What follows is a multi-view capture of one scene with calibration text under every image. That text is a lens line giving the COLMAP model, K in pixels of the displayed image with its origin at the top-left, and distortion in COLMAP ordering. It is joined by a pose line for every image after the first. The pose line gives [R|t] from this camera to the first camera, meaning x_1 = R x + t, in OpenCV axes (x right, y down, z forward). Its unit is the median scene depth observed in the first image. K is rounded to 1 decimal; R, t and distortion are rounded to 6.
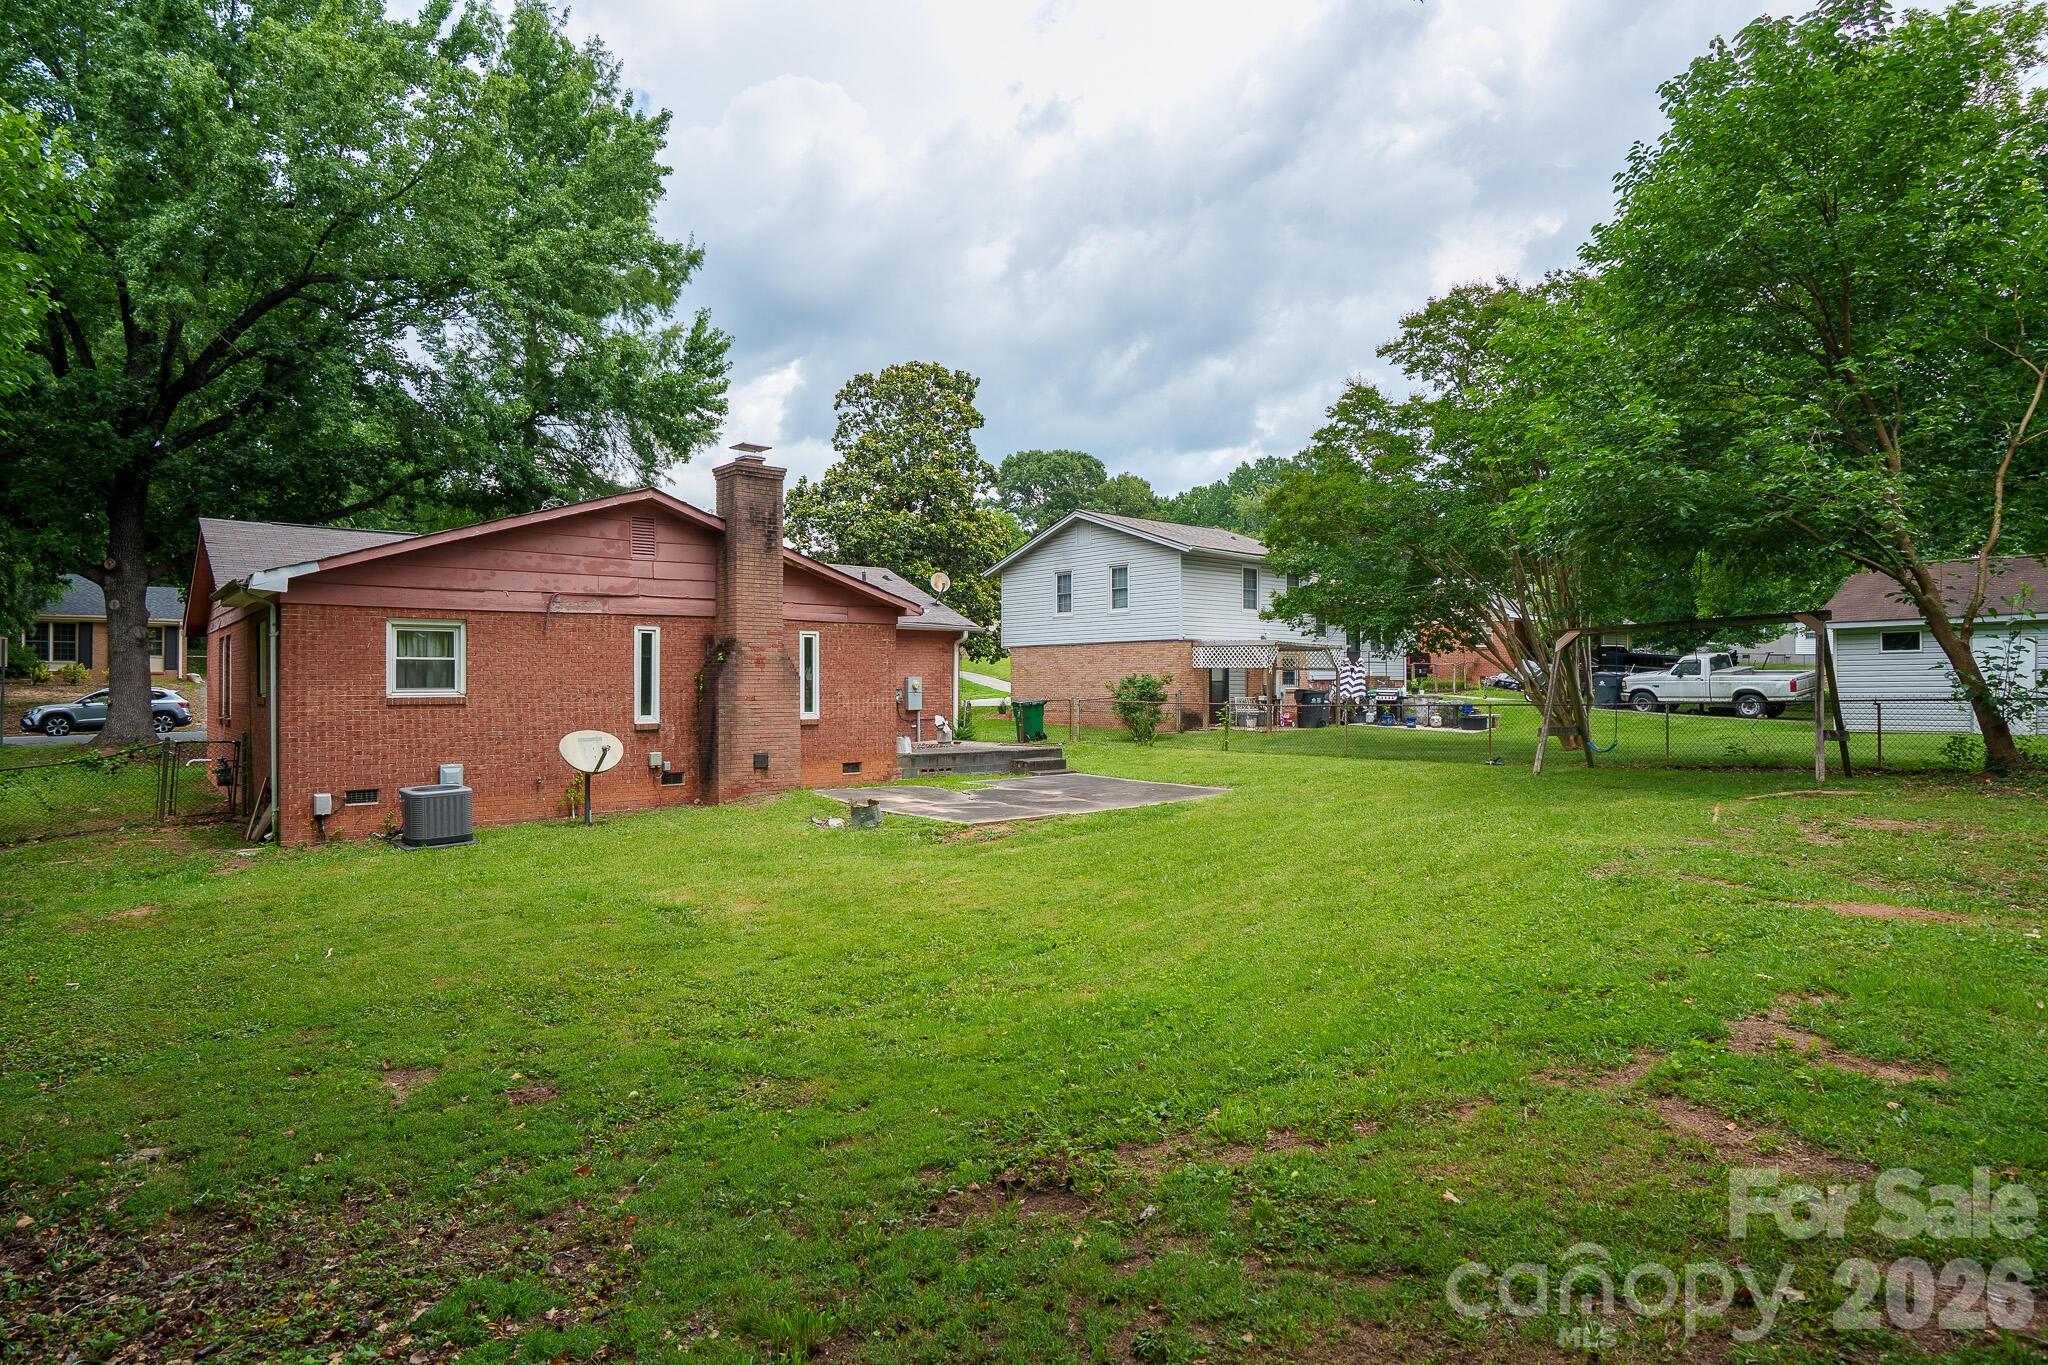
lens RADIAL K [[1087.2, 0, 1016.7], [0, 1087.2, 683.6], [0, 0, 1]] dist [-0.028080, 0.002020]
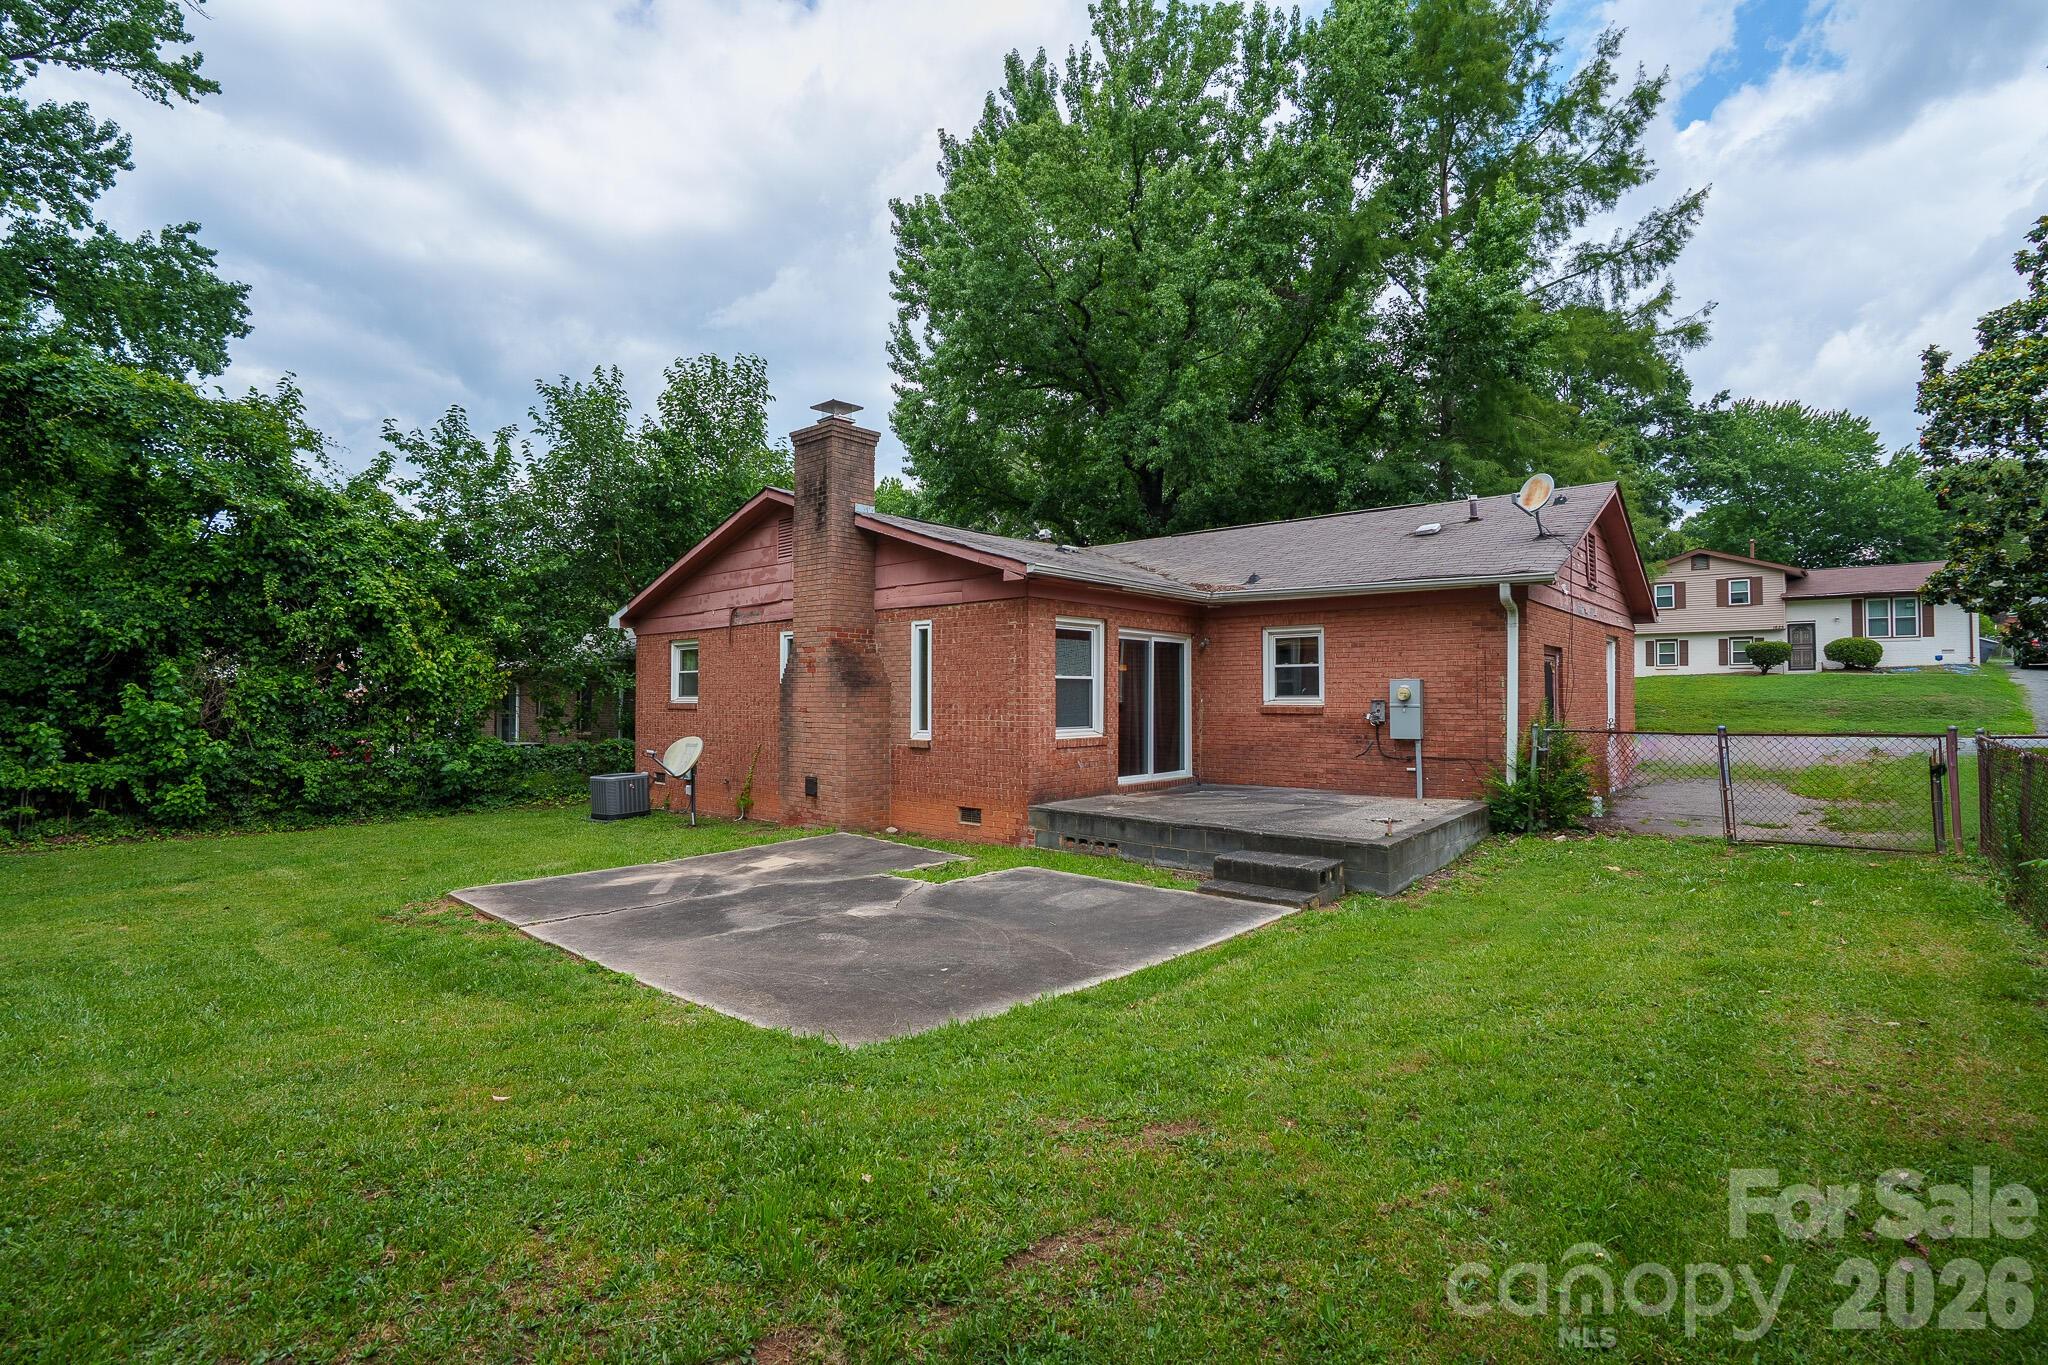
lens RADIAL K [[931.3, 0, 1039.3], [0, 931.3, 678.0], [0, 0, 1]] dist [-0.030068, 0.000162]
pose [[0.146748, -0.015704, -0.989049, 0.490394], [0.000901, 0.999876, -0.015743, 0.001029], [0.989174, 0.001419, 0.146743, 1.082738]]
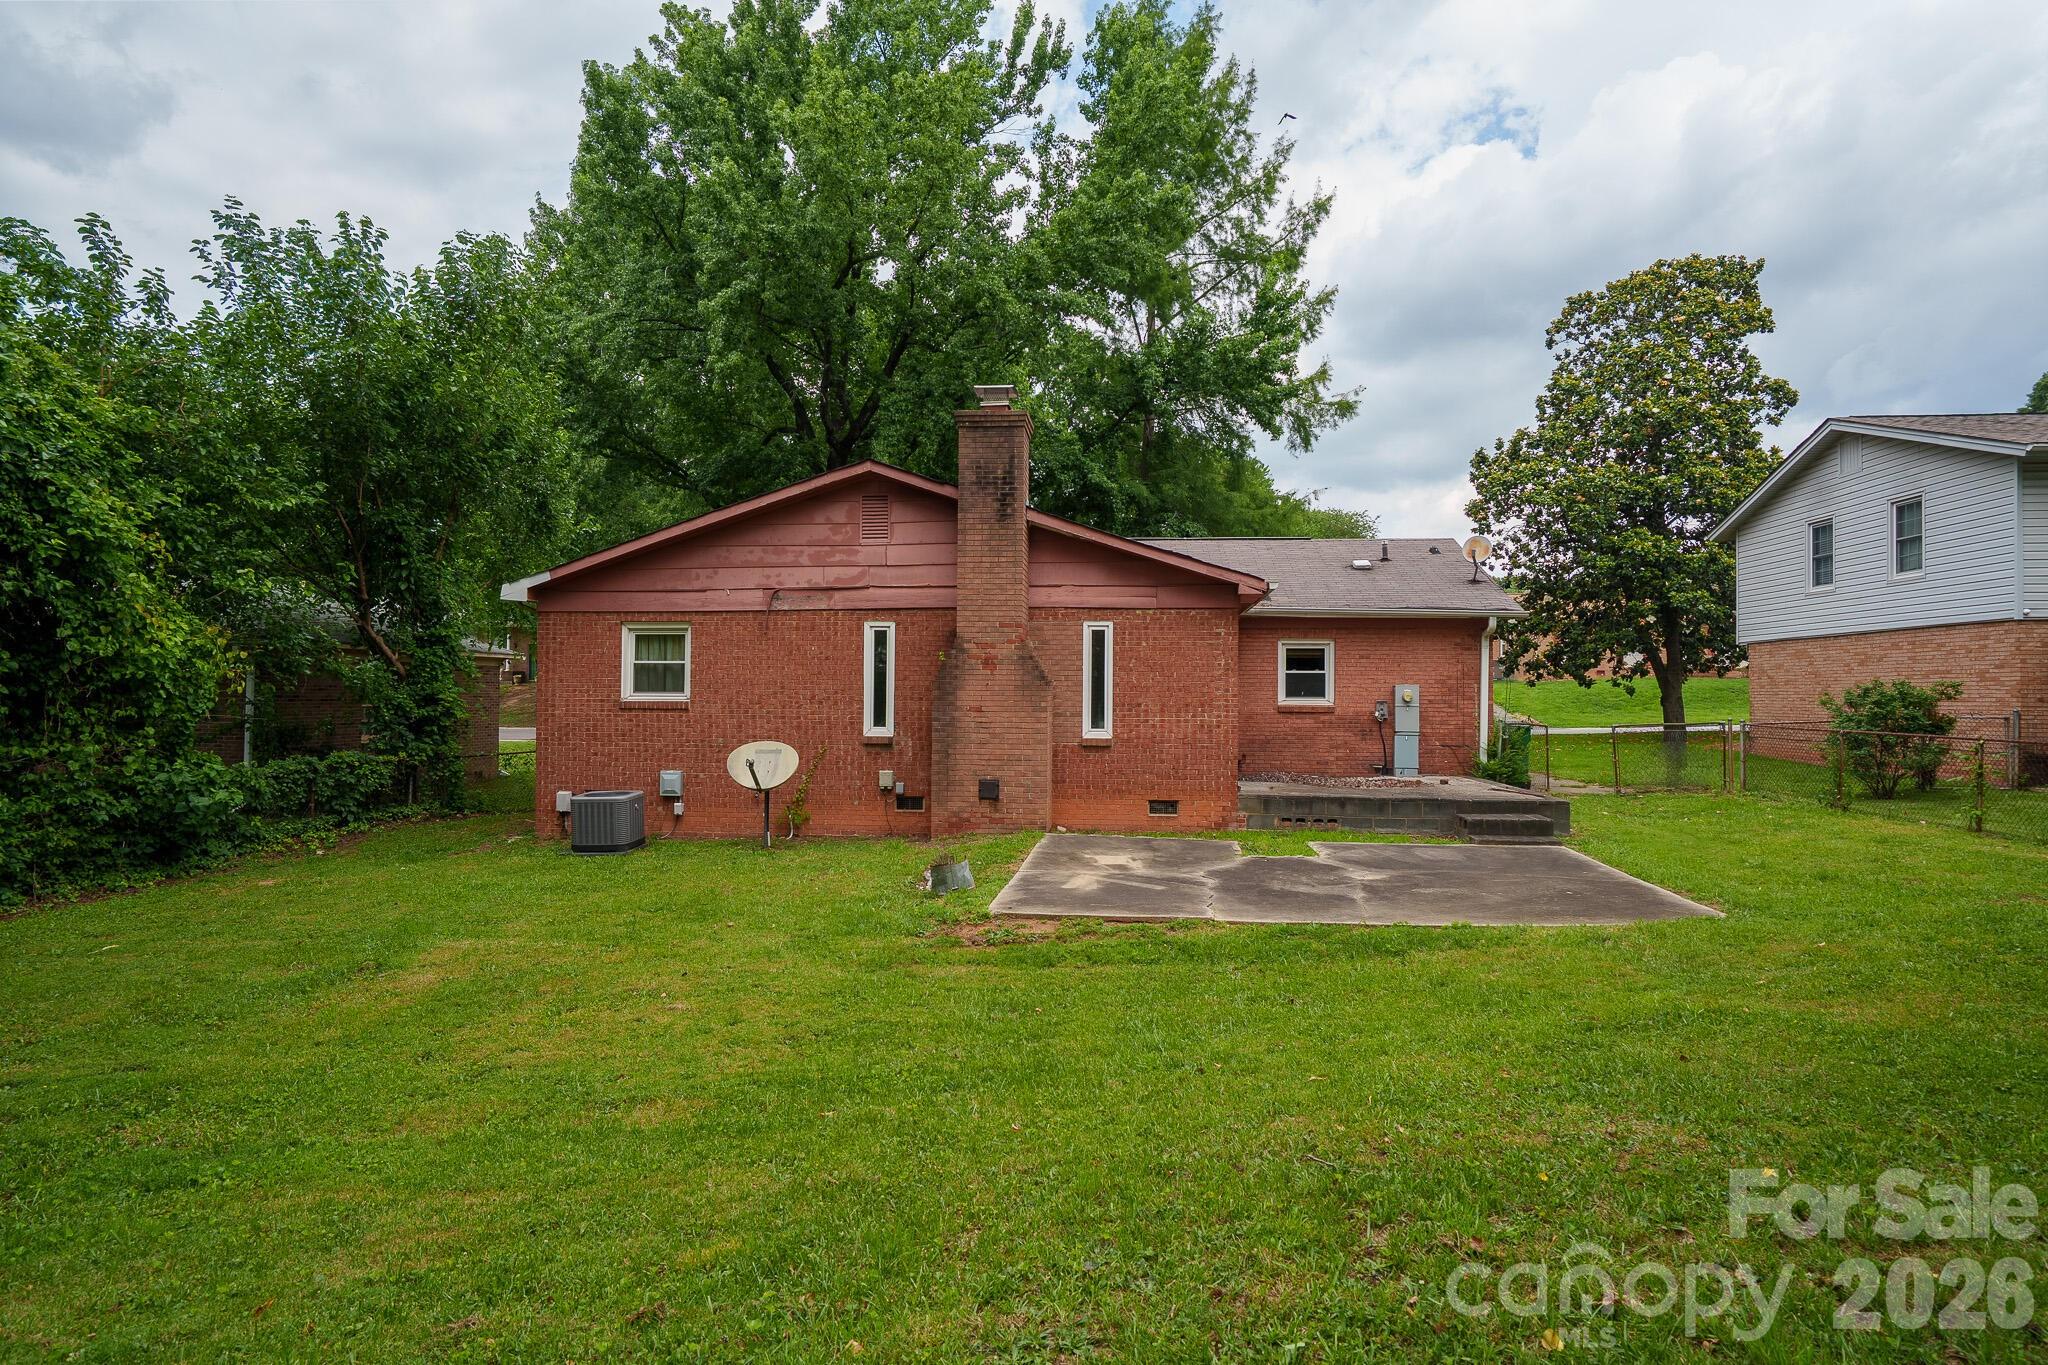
lens RADIAL K [[1087.2, 0, 1028.8], [0, 1087.2, 679.3], [0, 0, 1]] dist [-0.028080, 0.002020]
pose [[0.693942, -0.002349, -0.720027, 0.351282], [-0.008488, 0.999899, -0.011442, 0.000968], [0.719981, 0.014052, 0.693852, 0.484773]]
